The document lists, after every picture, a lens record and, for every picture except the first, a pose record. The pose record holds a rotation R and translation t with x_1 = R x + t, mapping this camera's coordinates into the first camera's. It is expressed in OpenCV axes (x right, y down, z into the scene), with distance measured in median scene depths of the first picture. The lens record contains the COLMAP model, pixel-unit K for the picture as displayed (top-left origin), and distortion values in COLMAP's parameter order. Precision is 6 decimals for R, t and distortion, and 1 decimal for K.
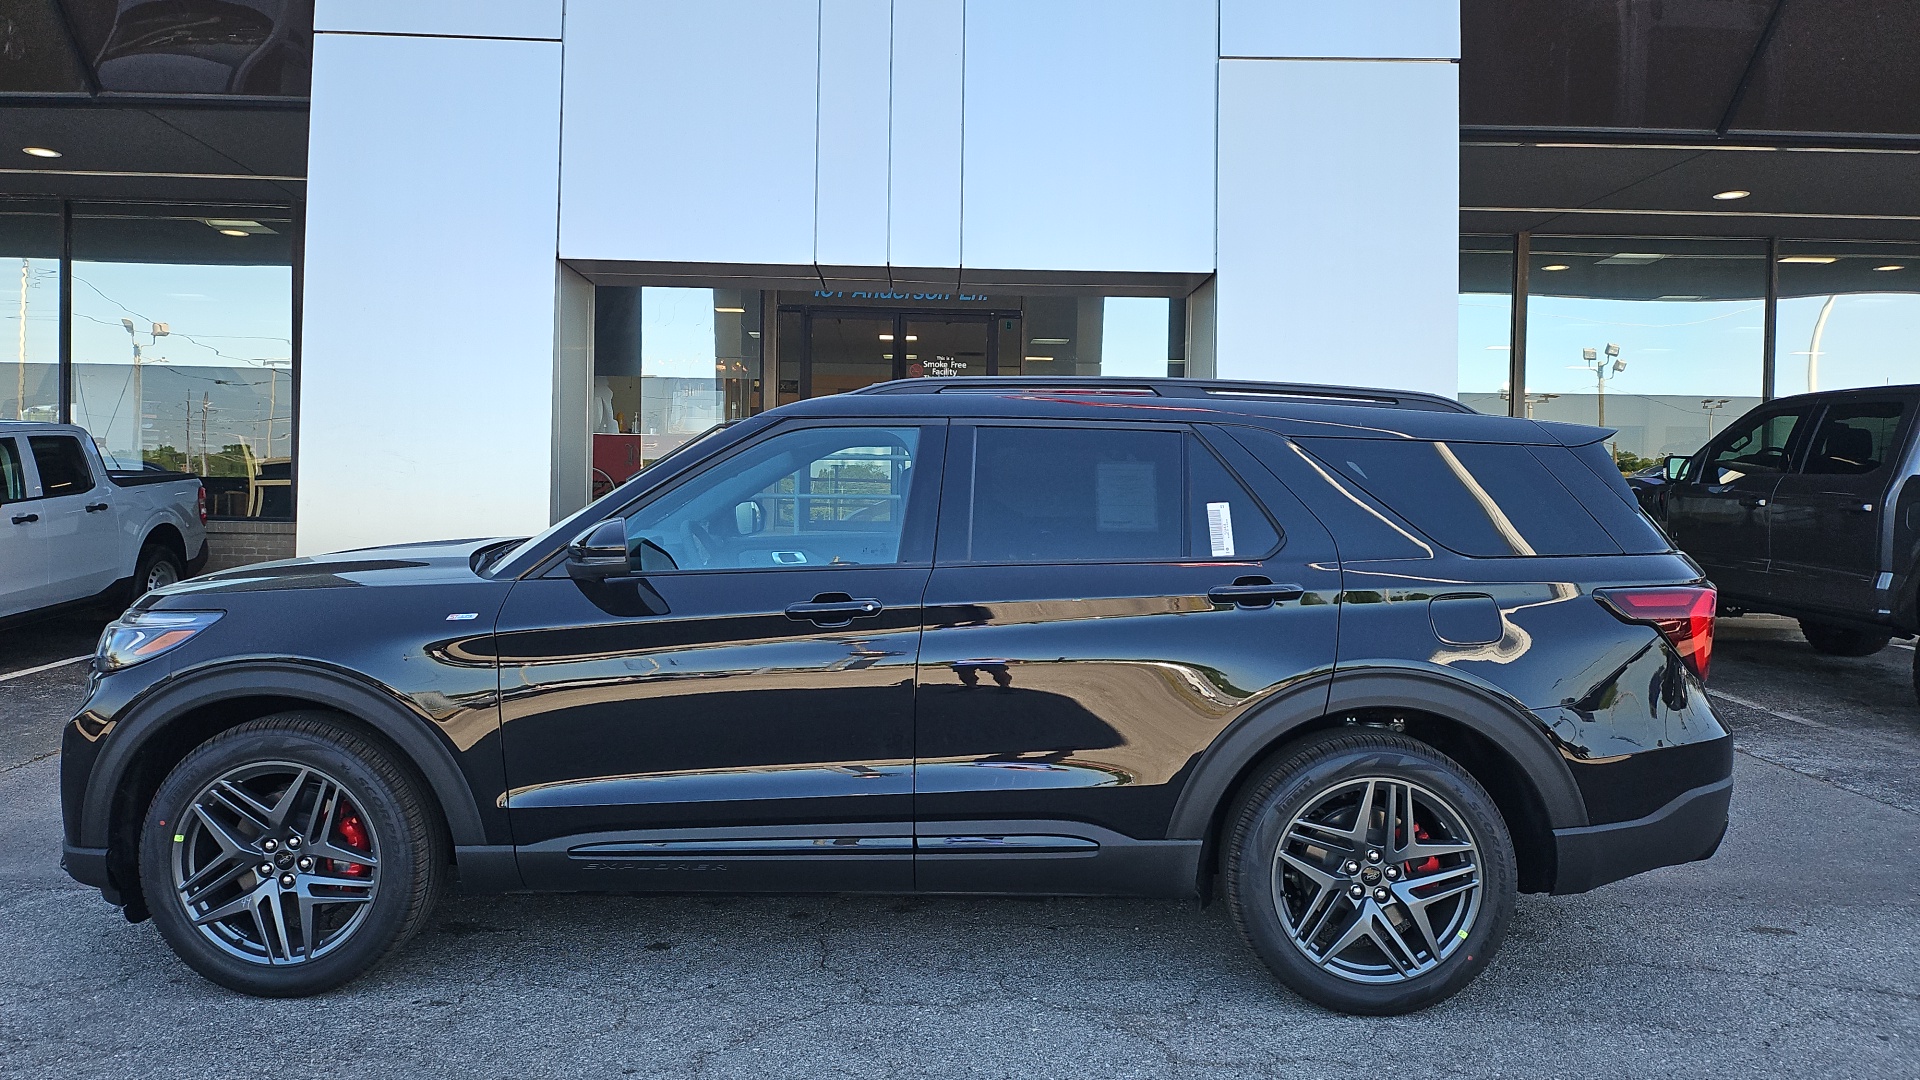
lens RADIAL K [[1309.3, 0, 960.0], [0, 1309.3, 540.0], [0, 0, 1]] dist [0.079630, -0.097366]
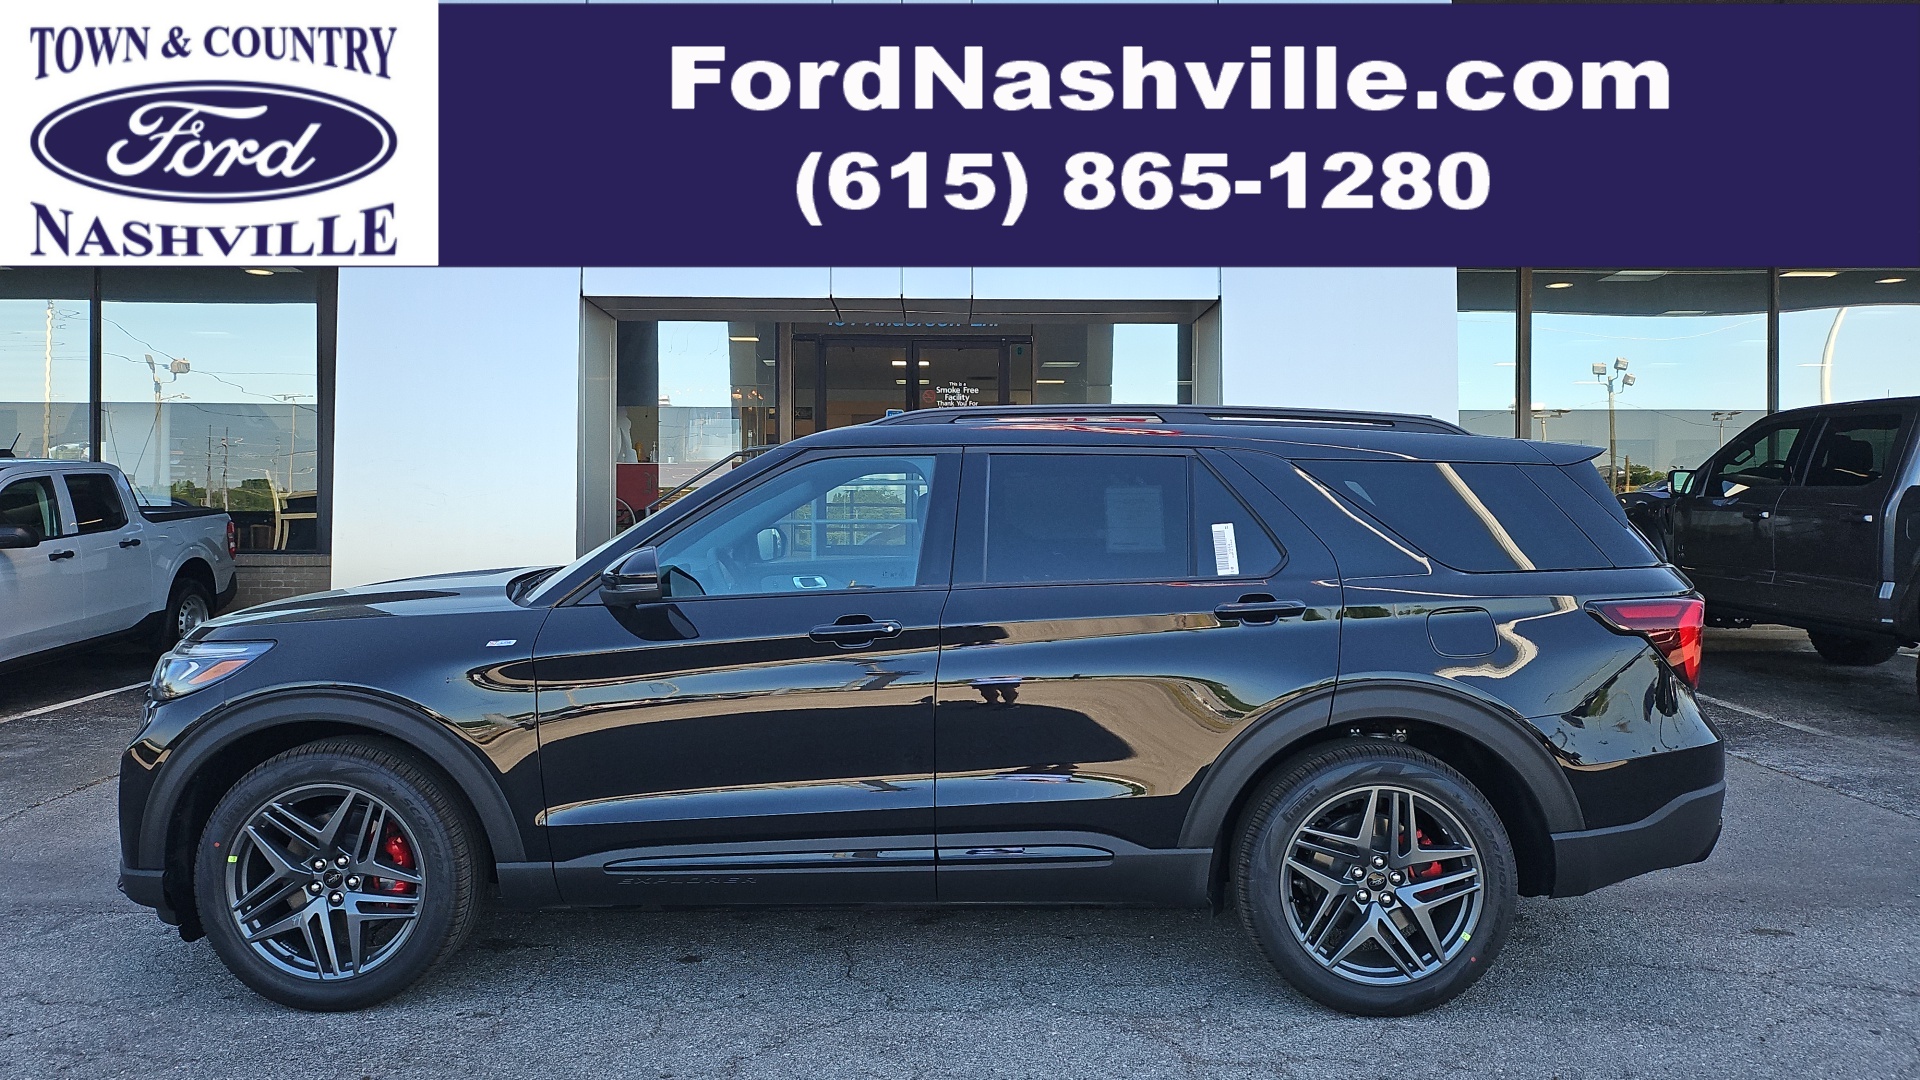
lens RADIAL K [[1309.3, 0, 960.0], [0, 1309.3, 540.0], [0, 0, 1]] dist [0.079630, -0.097366]
pose [[0.999839, -0.014406, -0.010716, -0.000719], [0.014220, 0.999751, -0.017215, -0.000426], [0.010961, 0.017059, 0.999794, -0.042694]]
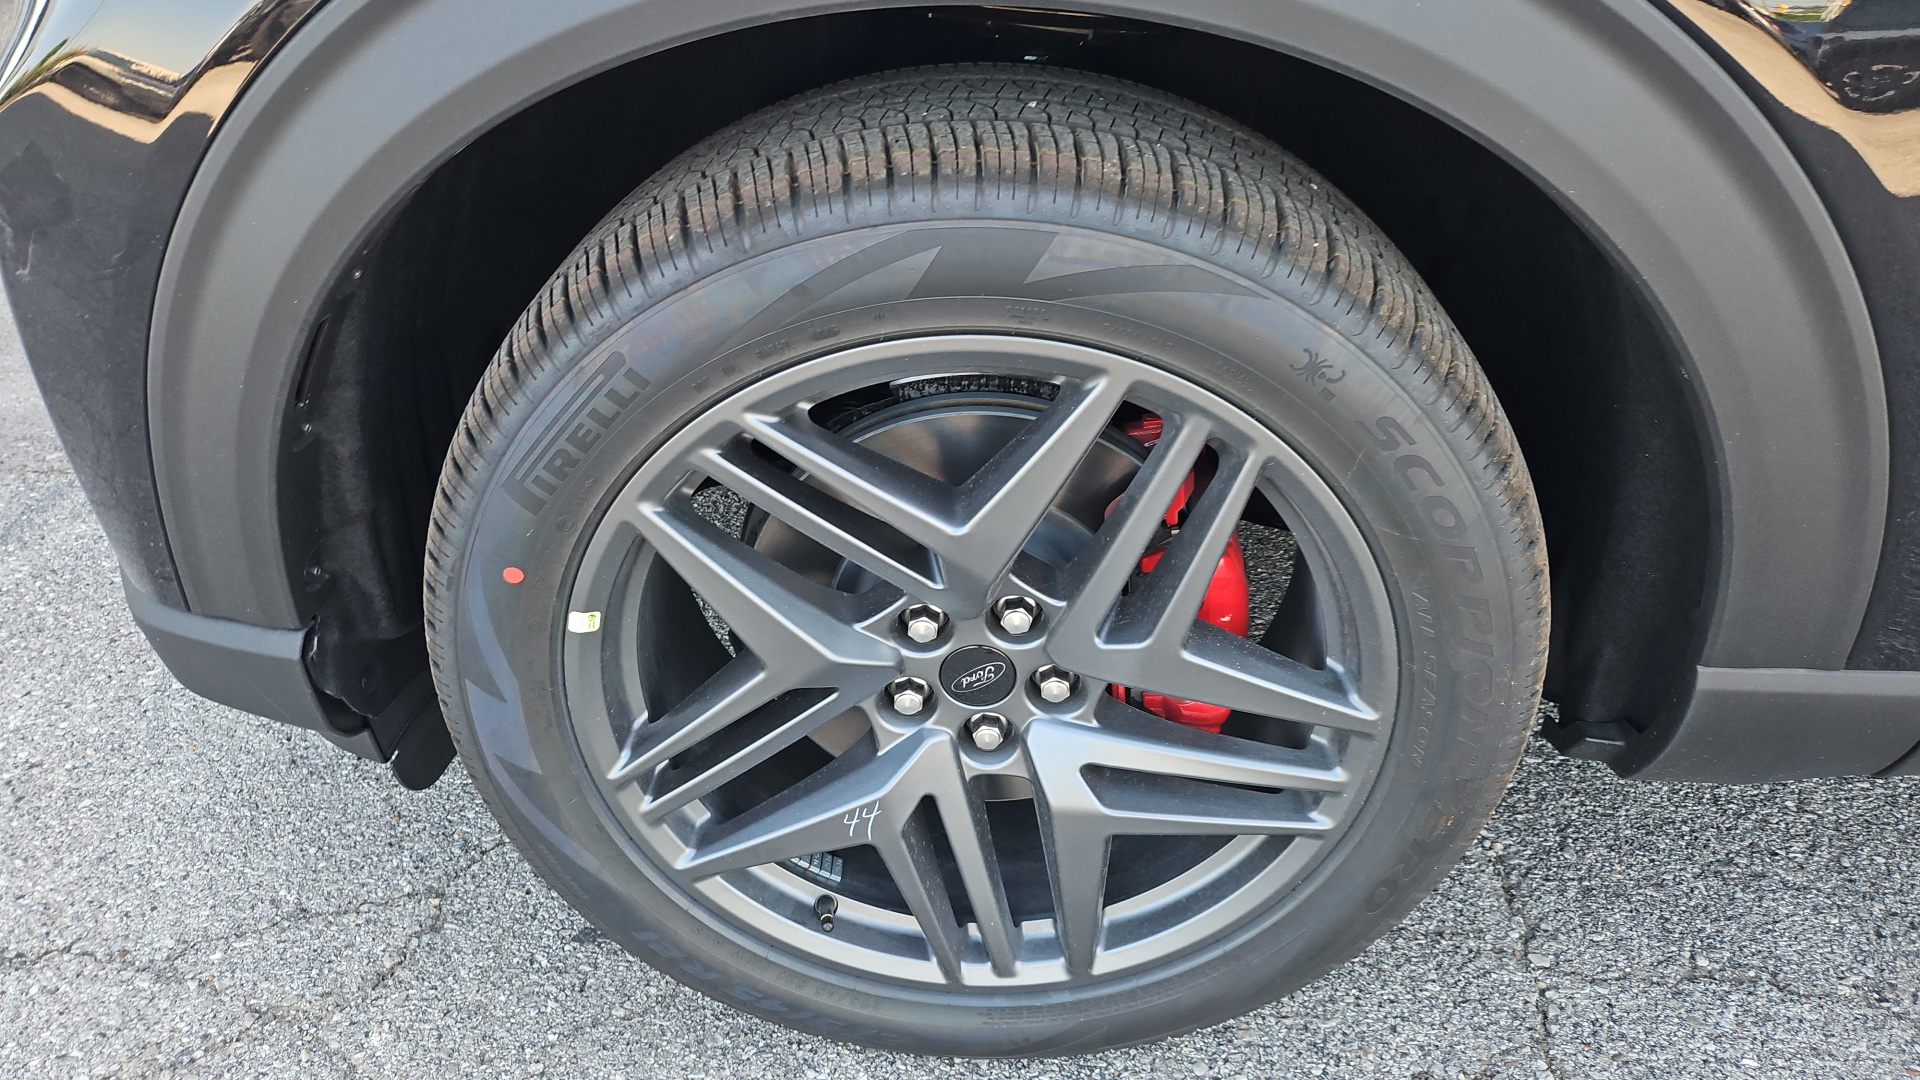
lens RADIAL K [[1309.3, 0, 960.0], [0, 1309.3, 540.0], [0, 0, 1]] dist [0.079630, -0.097366]
pose [[0.999125, 0.015850, -0.038709, -0.502977], [0.005072, 0.872688, 0.488252, 0.090761], [0.041520, -0.488021, 0.871844, 0.788258]]
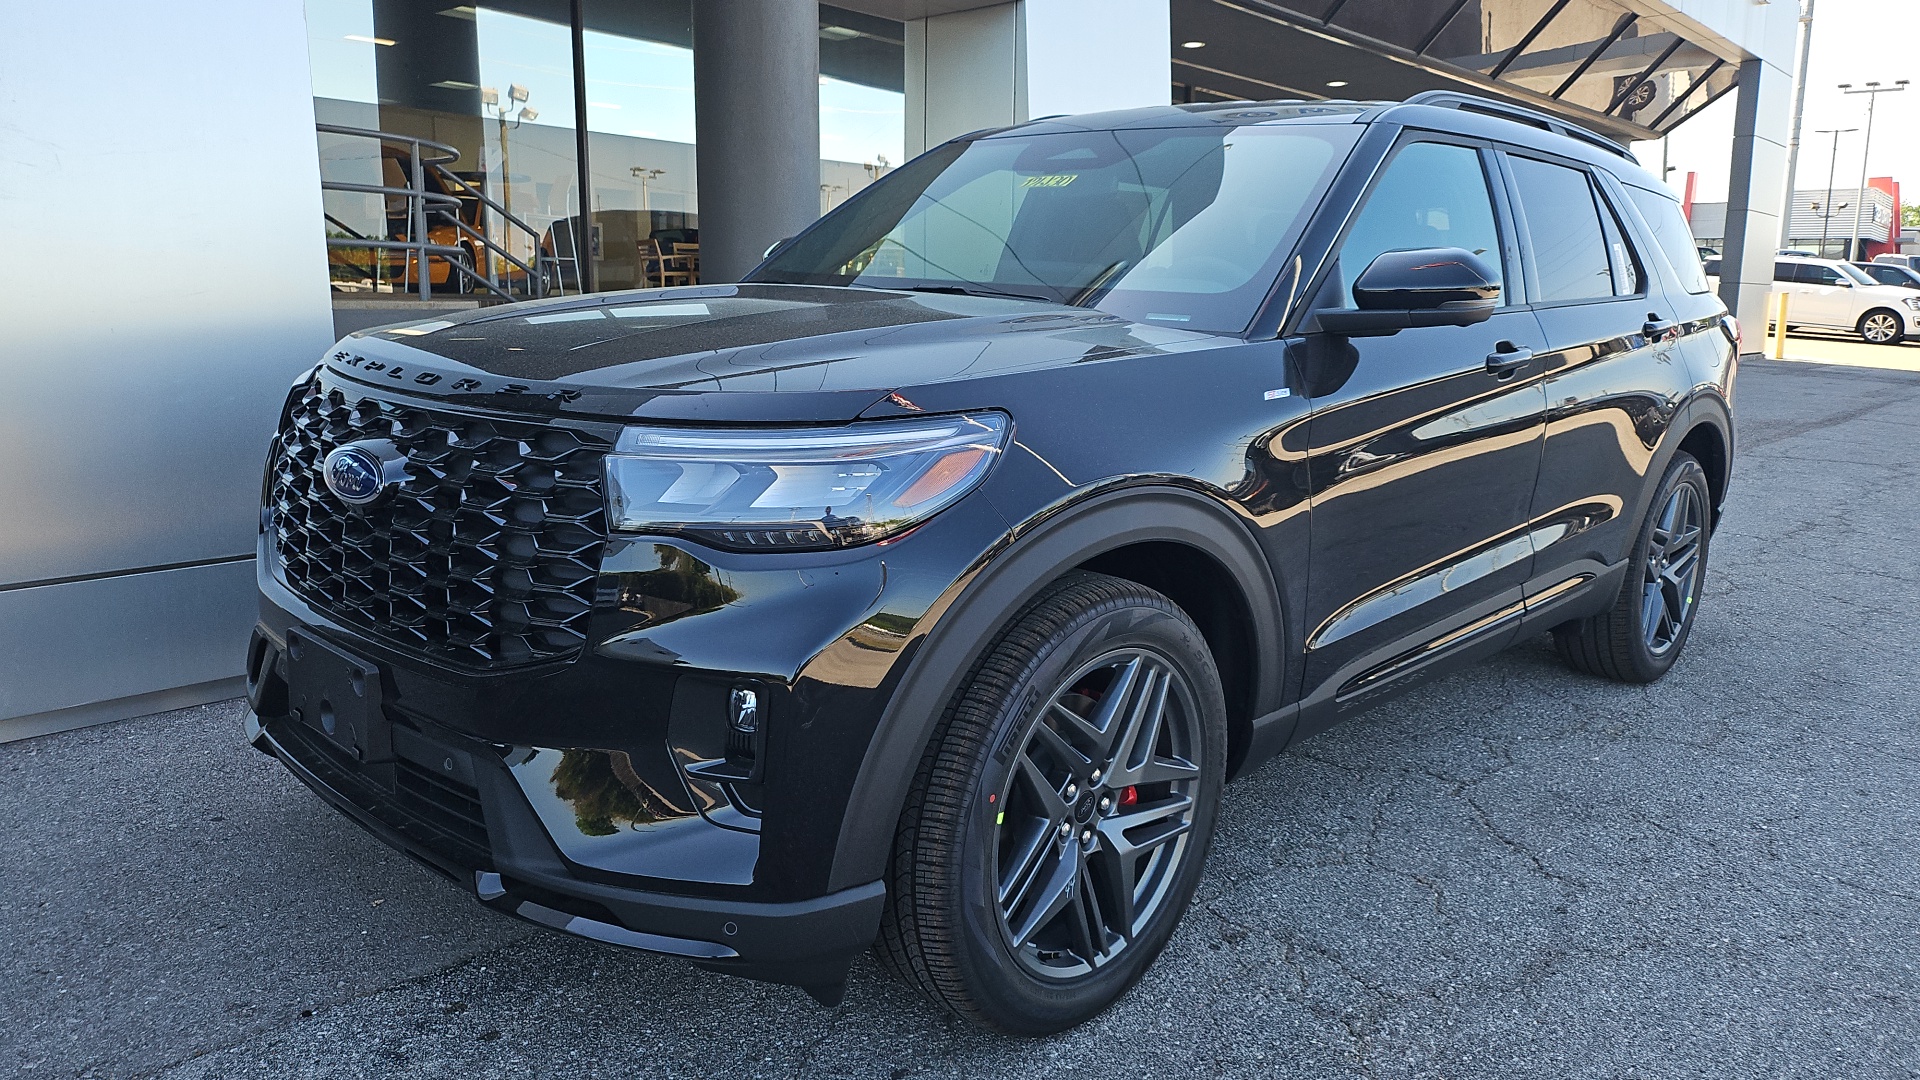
lens RADIAL K [[1370.3, 0, 960.0], [0, 1370.3, 540.0], [0, 0, 1]] dist [0.106416, -0.111098]
pose [[0.683037, -0.140123, 0.716816, -0.988401], [0.014887, 0.983891, 0.178146, 0.004977], [-0.730232, -0.111009, 0.674121, 0.627190]]
